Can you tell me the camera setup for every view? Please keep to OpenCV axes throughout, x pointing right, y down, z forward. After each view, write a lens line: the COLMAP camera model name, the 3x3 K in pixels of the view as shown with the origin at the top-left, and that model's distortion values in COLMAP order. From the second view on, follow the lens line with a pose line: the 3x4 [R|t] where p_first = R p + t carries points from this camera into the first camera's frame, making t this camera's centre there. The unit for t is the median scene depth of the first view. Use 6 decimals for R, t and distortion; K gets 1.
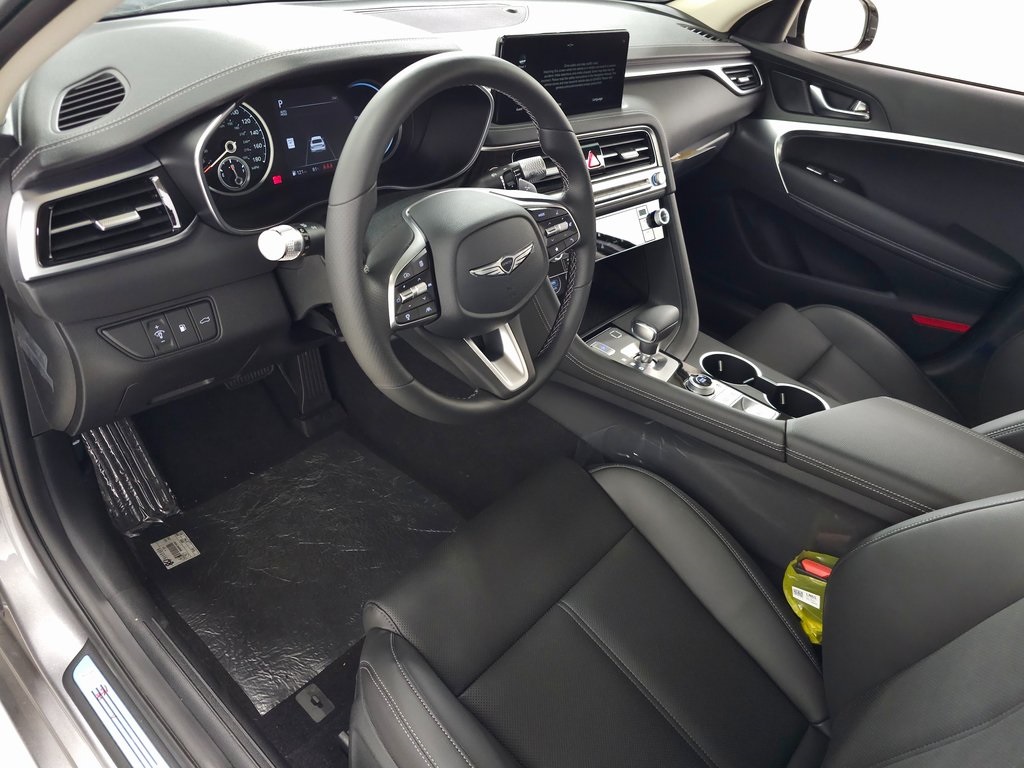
lens RADIAL K [[688.0, 0, 535.7], [0, 688.0, 390.3], [0, 0, 1]] dist [0.036422, -0.045487]
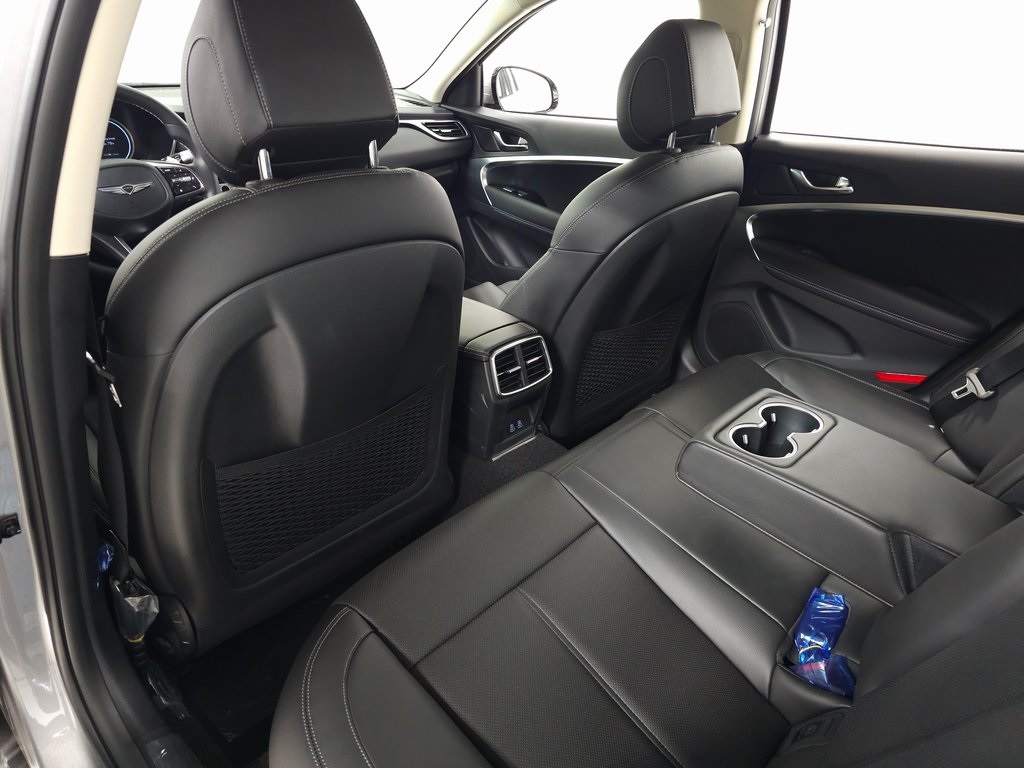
lens RADIAL K [[688.0, 0, 515.0], [0, 688.0, 379.1], [0, 0, 1]] dist [0.036422, -0.045487]
pose [[0.996674, -0.047853, -0.065960, 0.522552], [0.034787, 0.981810, -0.186651, 0.335483], [0.073692, 0.183735, 0.980210, -0.304689]]
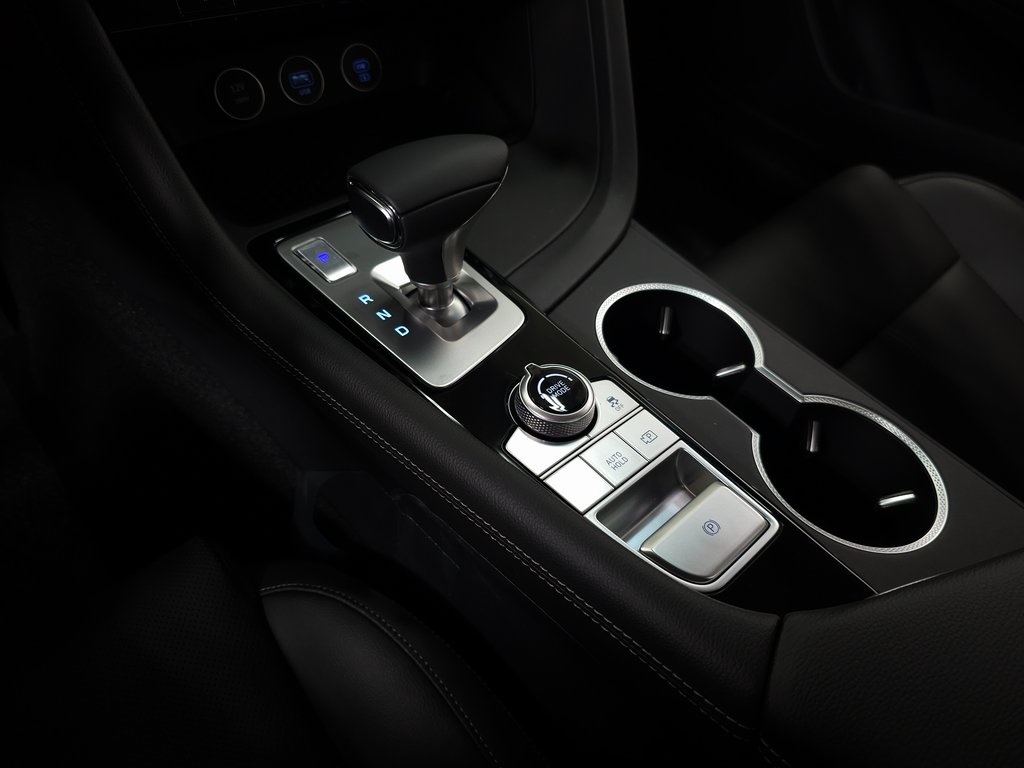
lens RADIAL K [[688.0, 0, 508.2], [0, 688.0, 379.6], [0, 0, 1]] dist [0.036422, -0.045487]
pose [[0.989214, 0.090925, -0.114842, 0.180125], [-0.068566, 0.980250, 0.185496, -0.054283], [0.129441, -0.175621, 0.975911, 0.478304]]
